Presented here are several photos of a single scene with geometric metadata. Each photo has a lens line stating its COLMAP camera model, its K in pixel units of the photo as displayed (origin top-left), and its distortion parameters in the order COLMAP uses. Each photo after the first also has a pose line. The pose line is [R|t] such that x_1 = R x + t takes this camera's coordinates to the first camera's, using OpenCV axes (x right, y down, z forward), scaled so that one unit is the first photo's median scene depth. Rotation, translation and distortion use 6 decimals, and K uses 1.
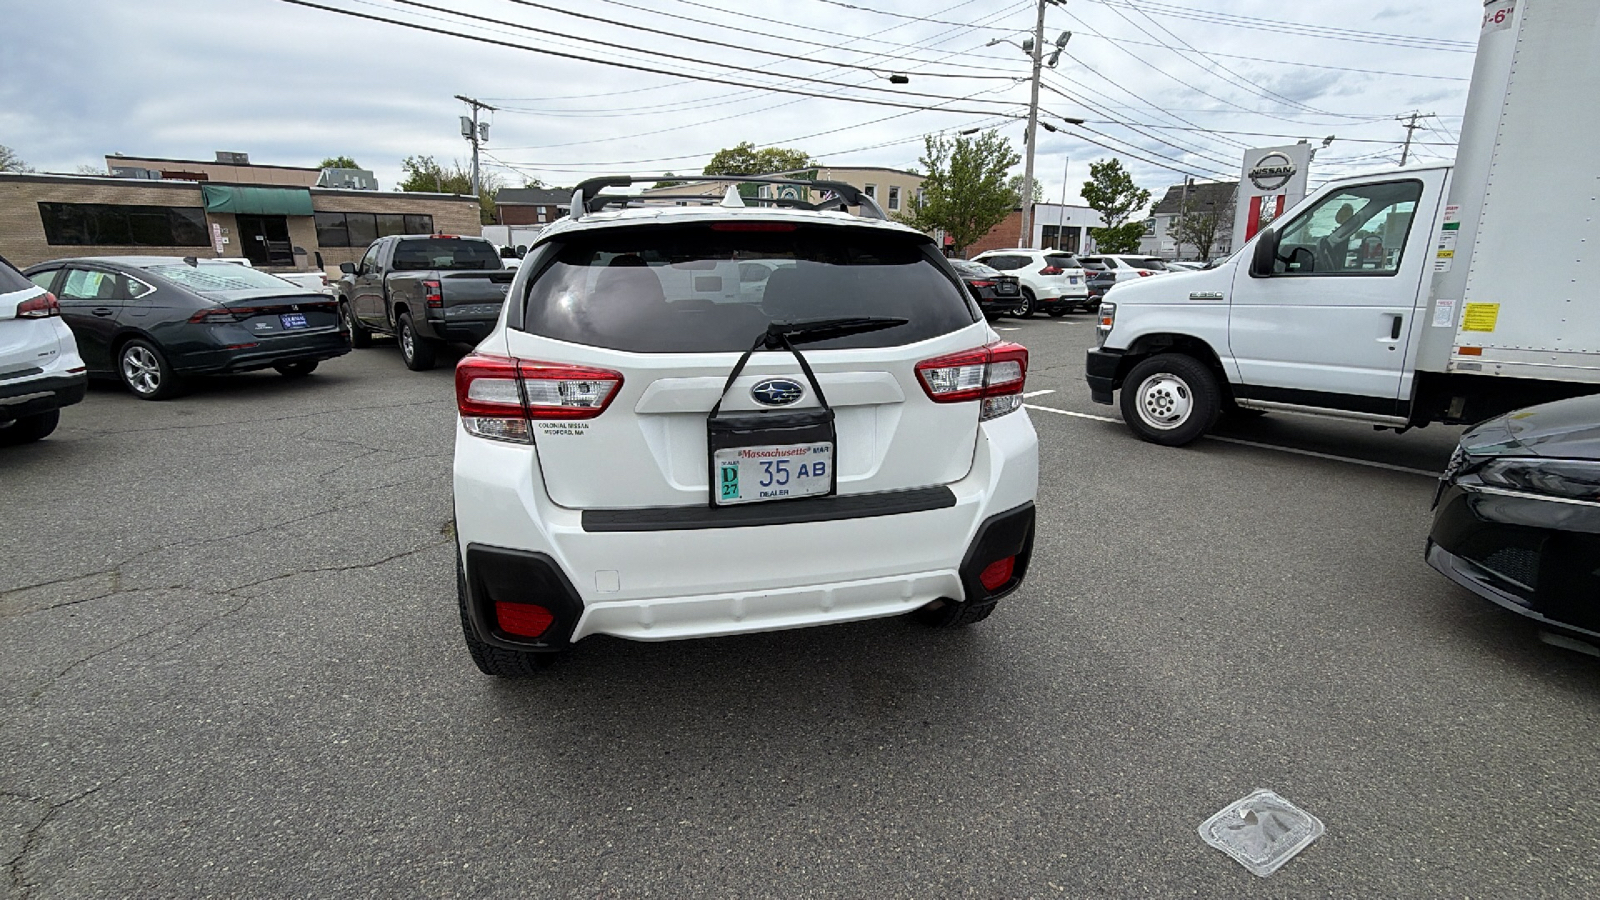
lens RADIAL K [[731.6, 0, 802.0], [0, 731.6, 450.4], [0, 0, 1]] dist [0.000653, -0.000530]
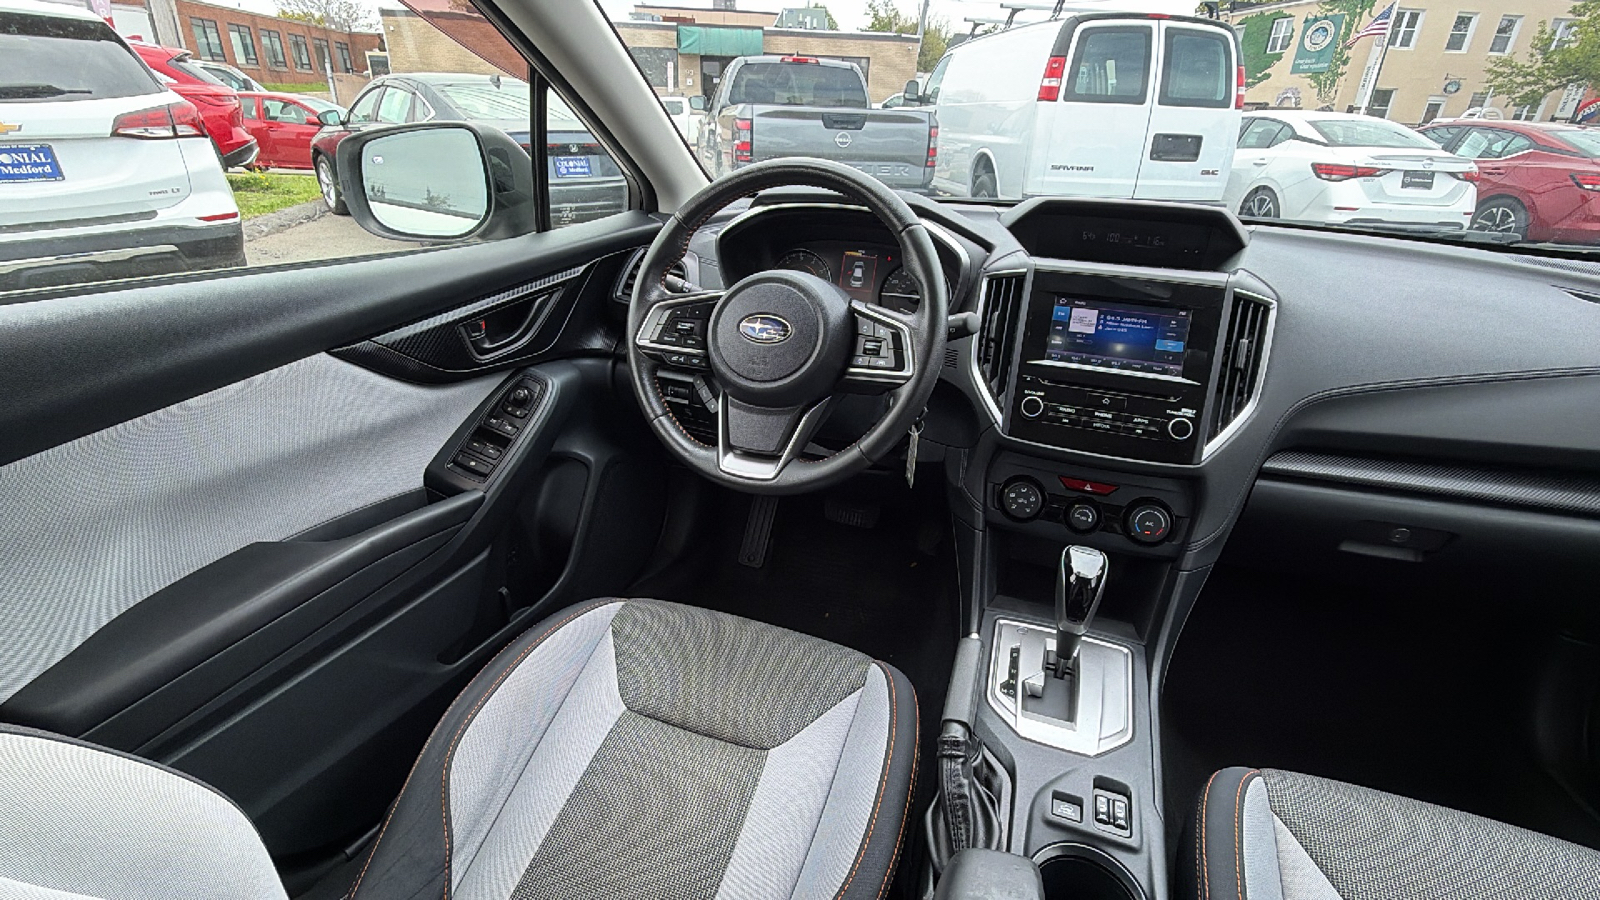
lens RADIAL K [[731.6, 0, 800.4], [0, 731.6, 449.5], [0, 0, 1]] dist [0.000653, -0.000530]
pose [[0.847714, 0.251923, -0.466814, -0.069216], [-0.169243, 0.962486, 0.212081, -0.100578], [0.502729, -0.100779, 0.858549, 0.459847]]
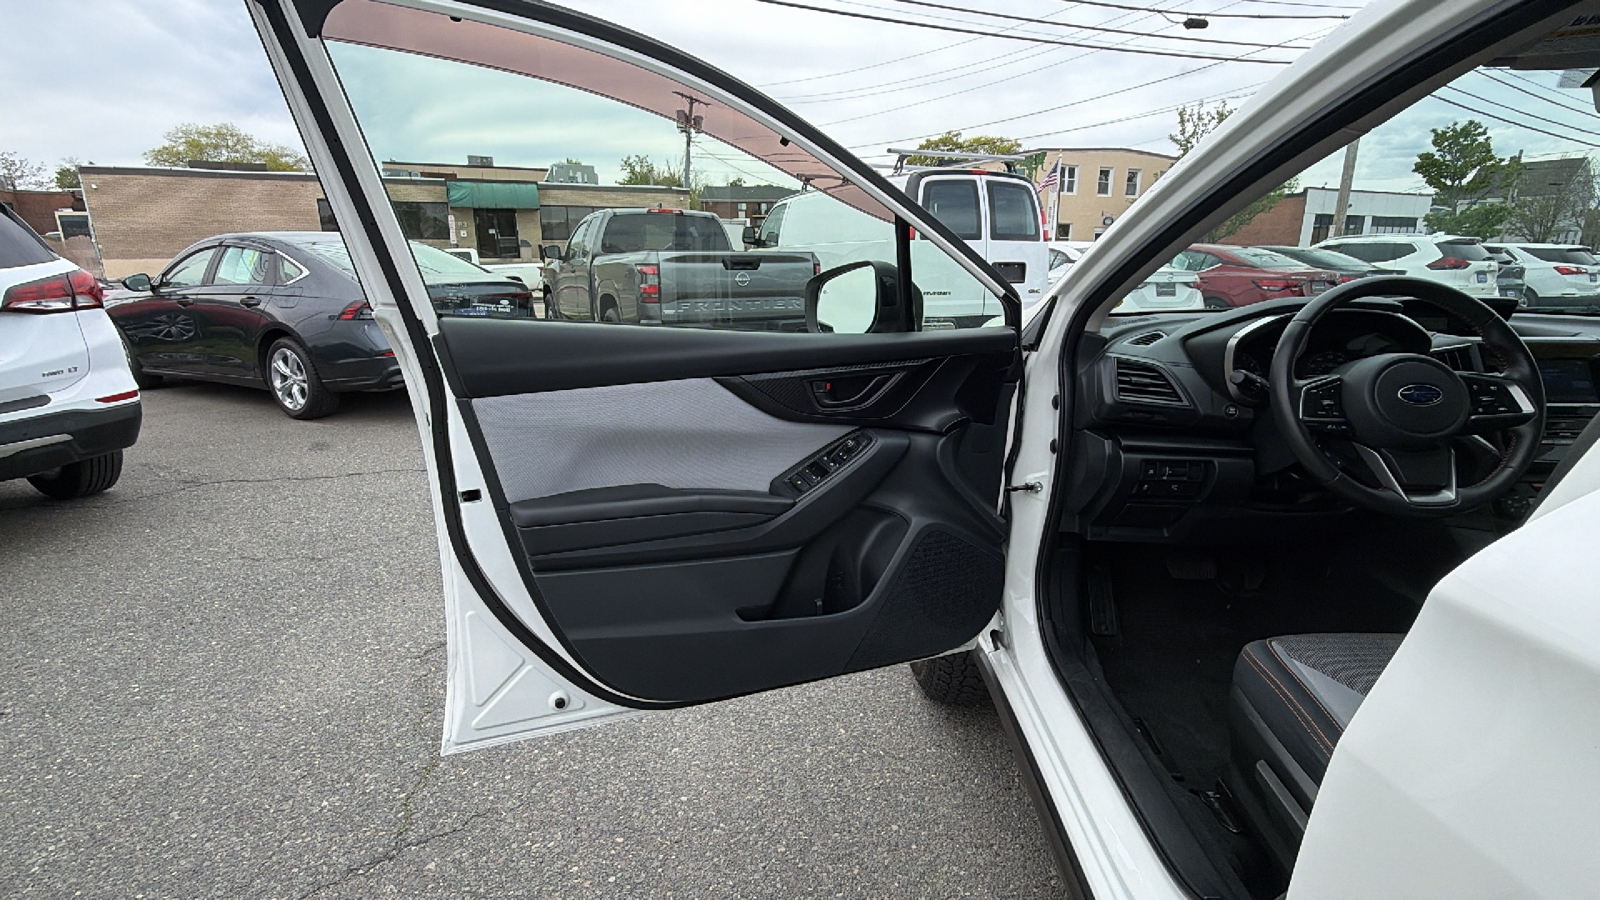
lens RADIAL K [[731.6, 0, 800.5], [0, 731.6, 451.4], [0, 0, 1]] dist [0.000653, -0.000530]
pose [[0.969679, 0.065033, -0.235570, -0.204834], [-0.063766, 0.997880, 0.012998, -0.078006], [0.235916, 0.002417, 0.971770, 0.384440]]
